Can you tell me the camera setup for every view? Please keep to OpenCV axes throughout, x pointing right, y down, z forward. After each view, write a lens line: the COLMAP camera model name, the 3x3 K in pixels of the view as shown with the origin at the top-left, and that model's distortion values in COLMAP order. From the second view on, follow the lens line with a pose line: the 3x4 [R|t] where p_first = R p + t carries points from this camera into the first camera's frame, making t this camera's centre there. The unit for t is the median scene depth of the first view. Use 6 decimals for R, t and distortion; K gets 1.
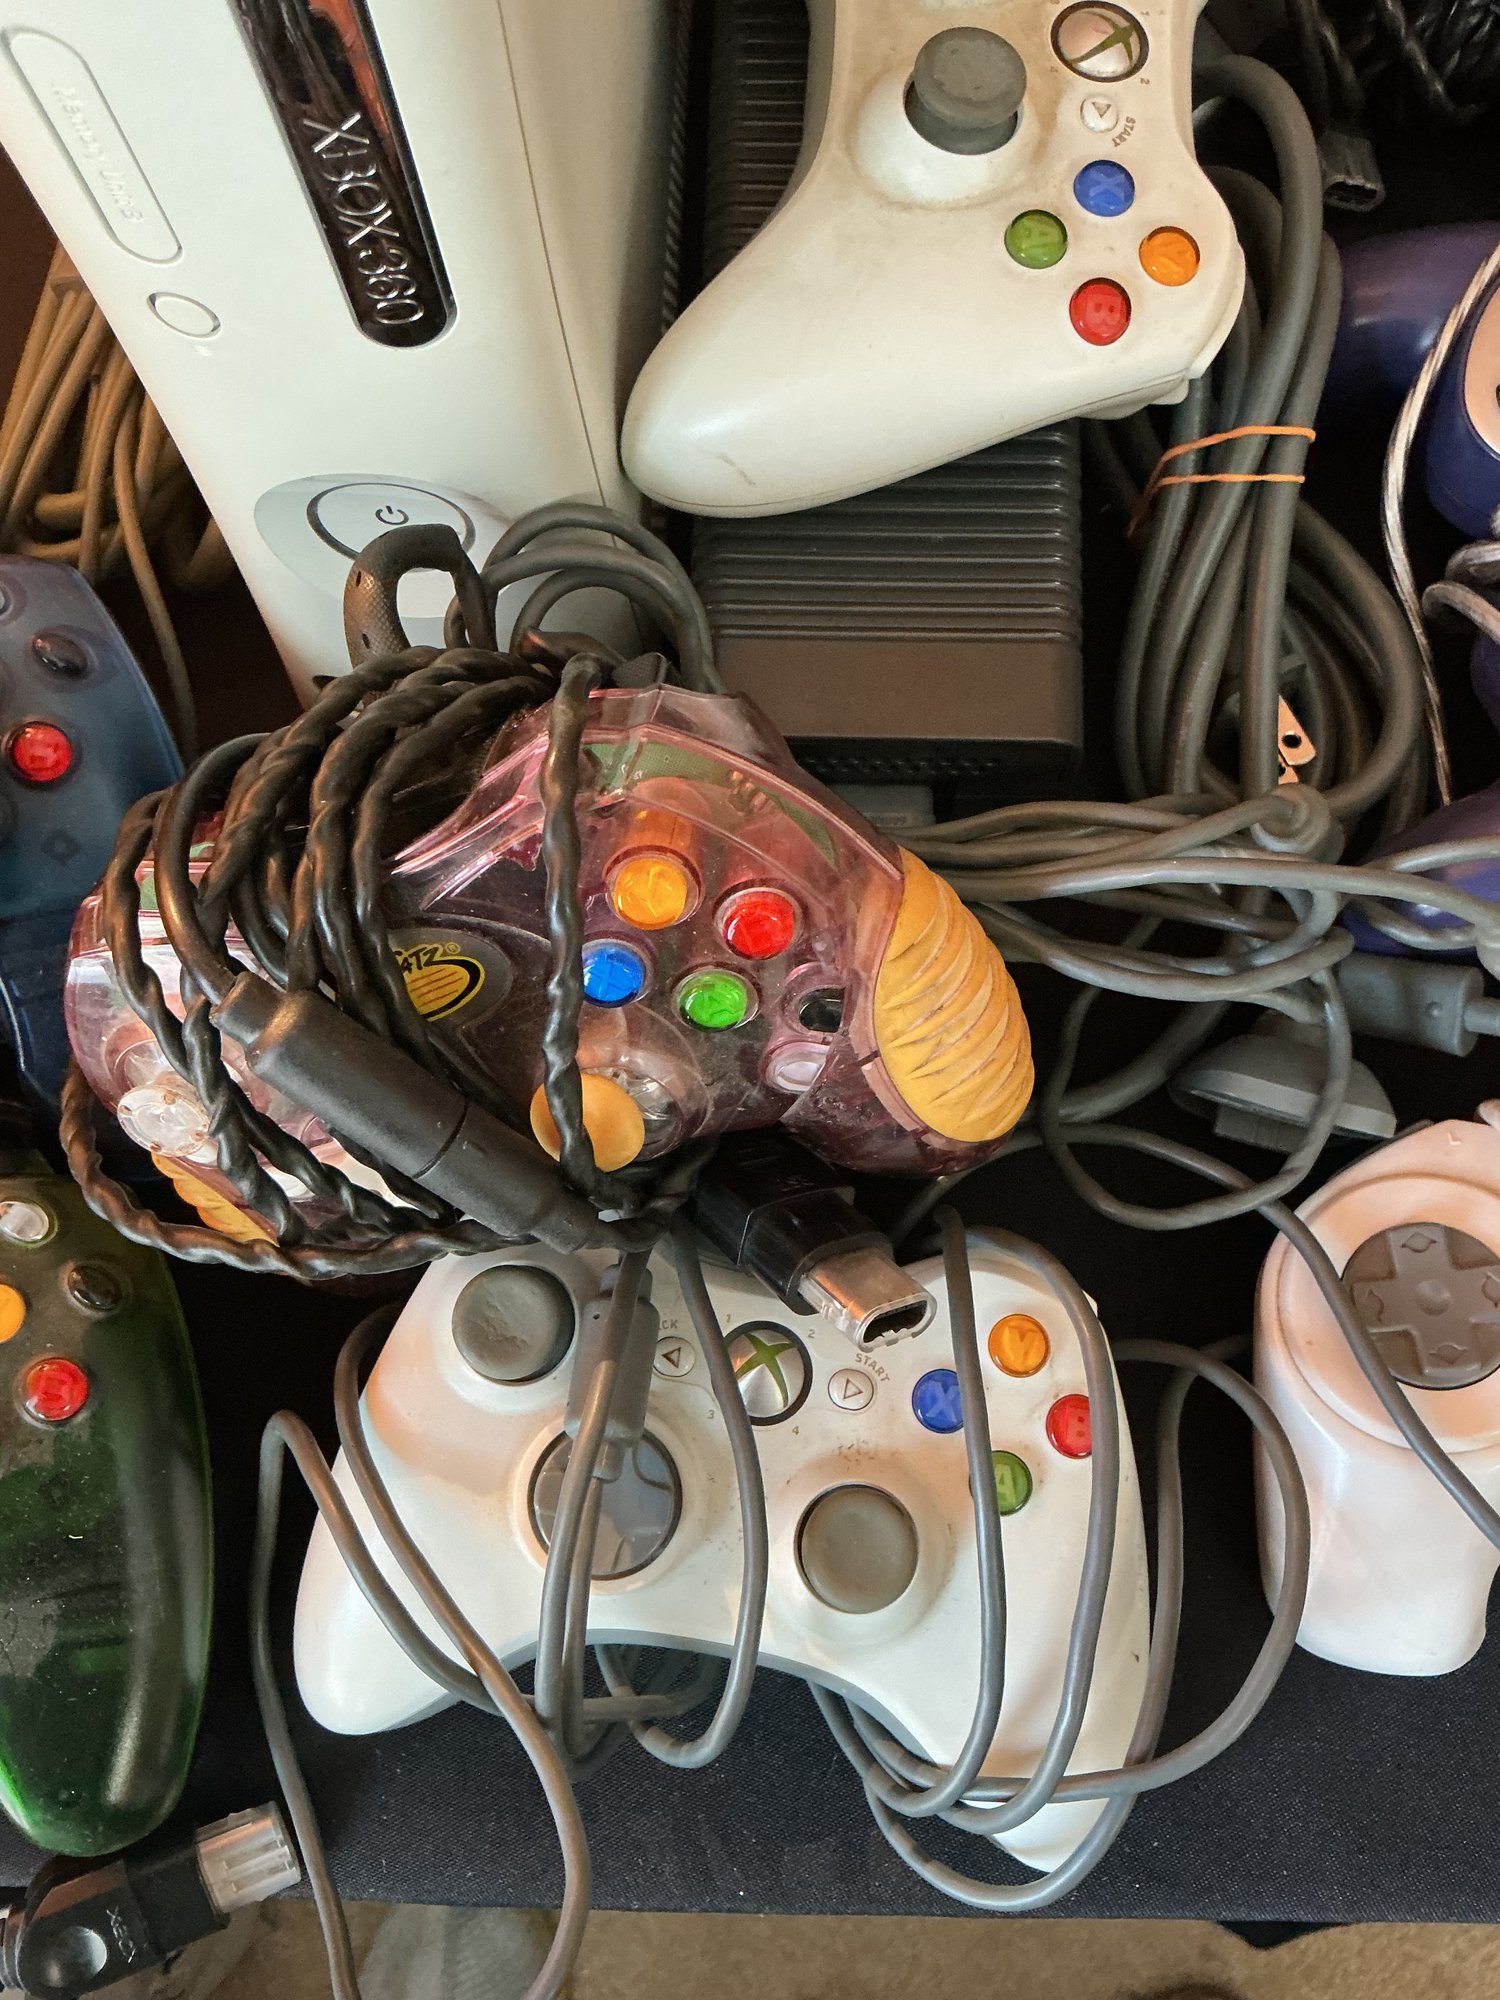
lens RADIAL K [[1695.5, 0, 754.1], [0, 1695.5, 1012.9], [0, 0, 1]] dist [0.113196, -0.270464]
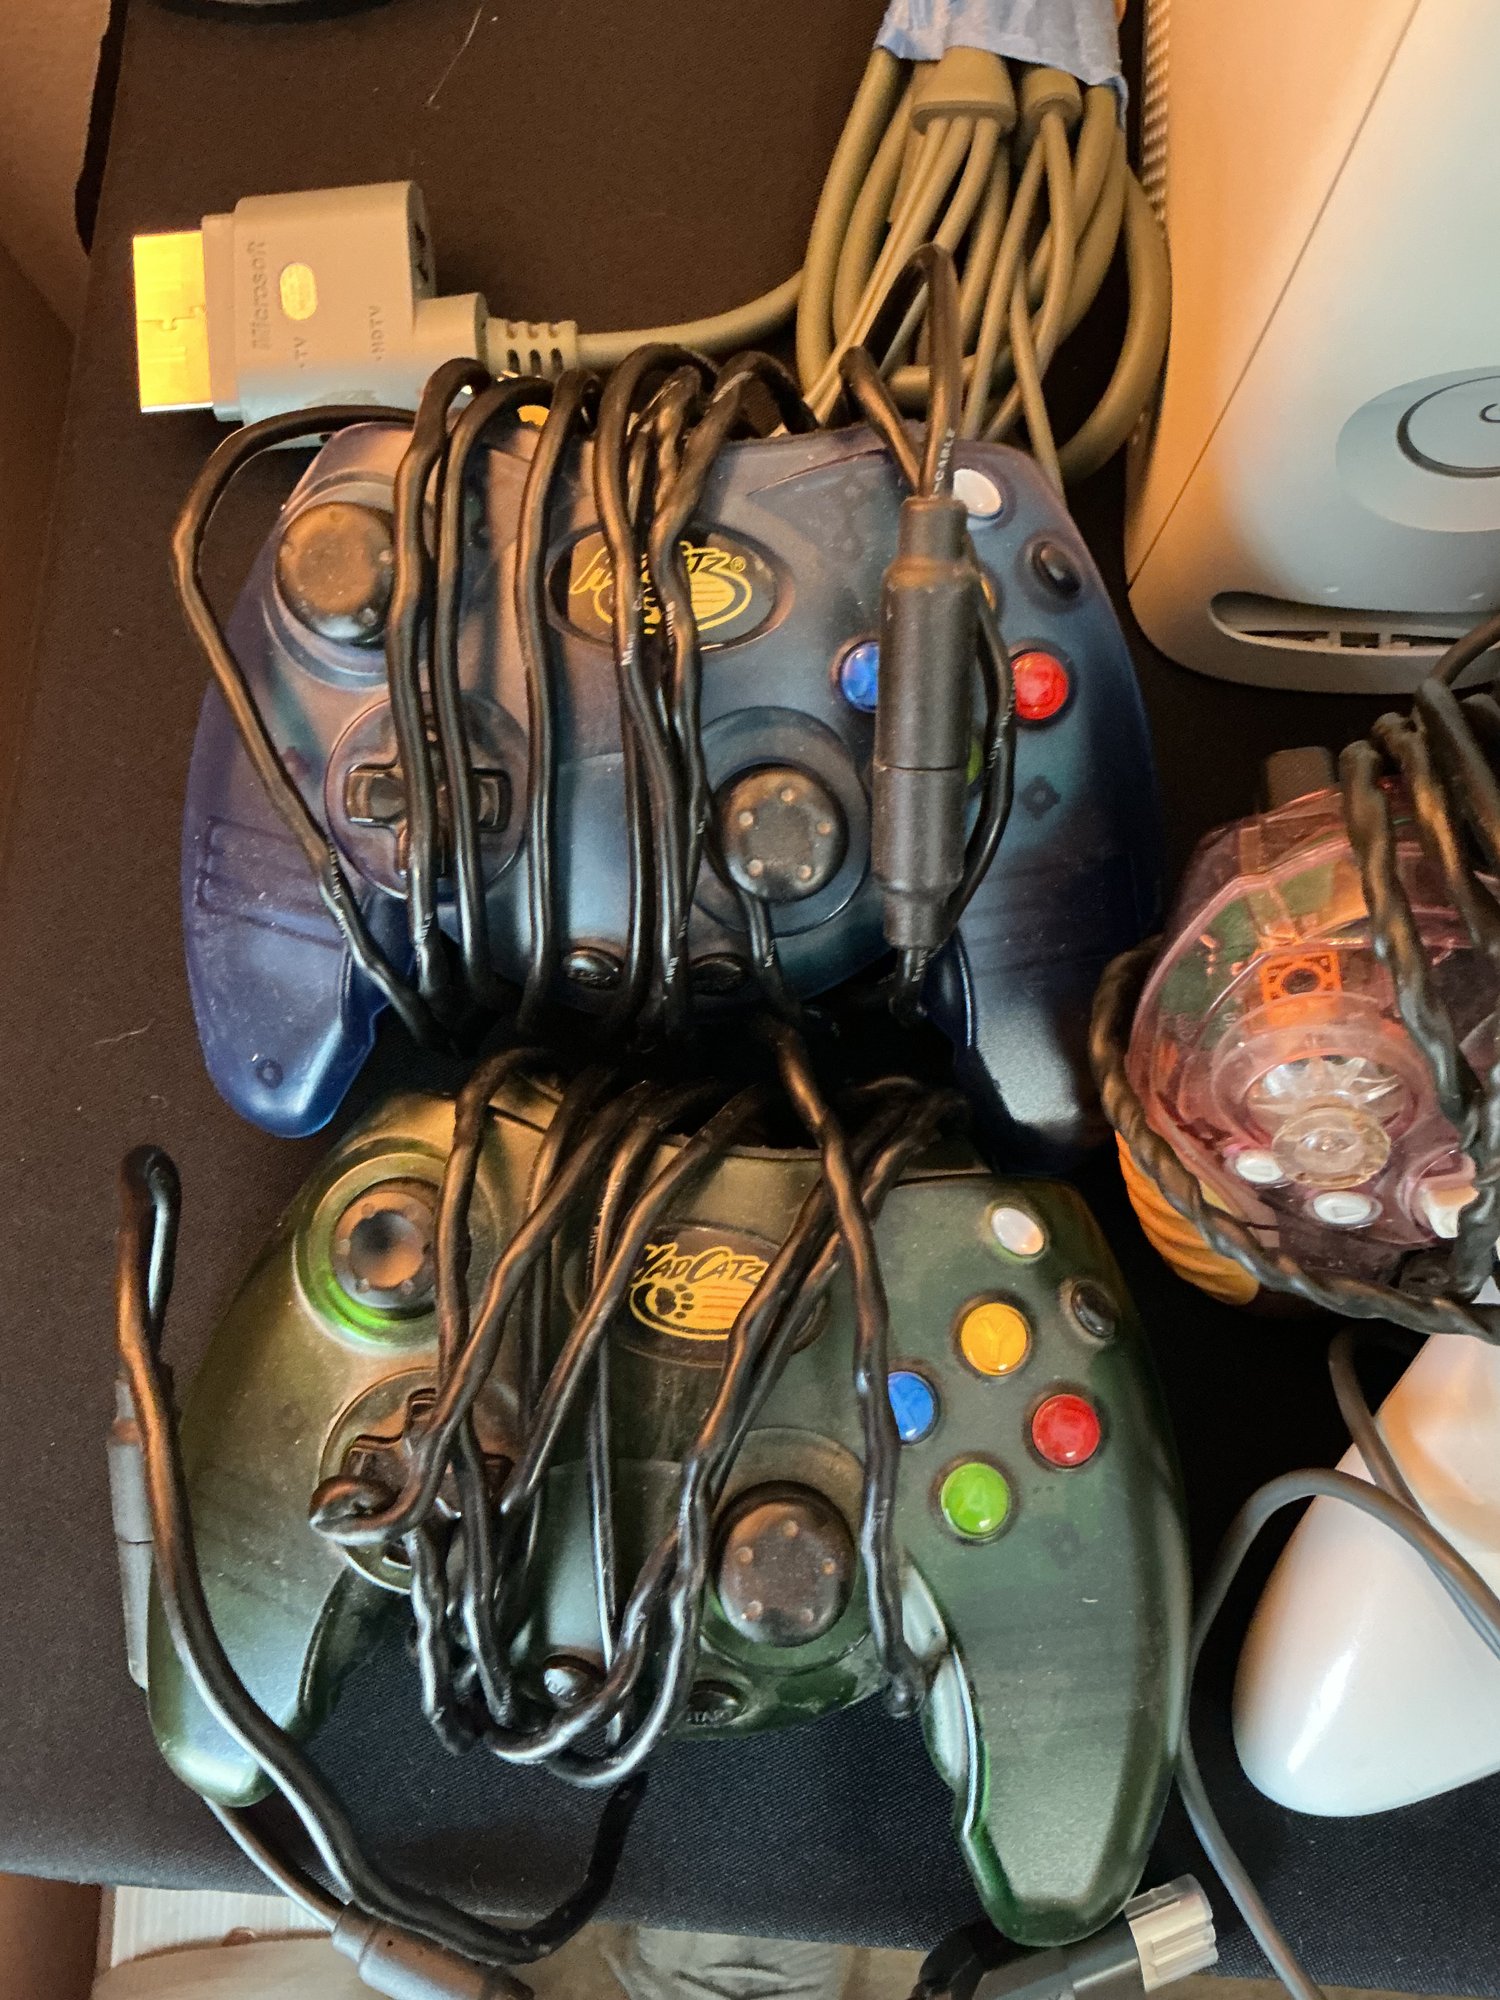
lens RADIAL K [[1695.5, 0, 754.1], [0, 1695.5, 1012.9], [0, 0, 1]] dist [0.113196, -0.270464]
pose [[0.998301, 0.047156, -0.034219, -0.545924], [-0.044532, 0.996280, 0.073778, -0.048592], [0.037570, -0.072129, 0.996687, 0.144492]]
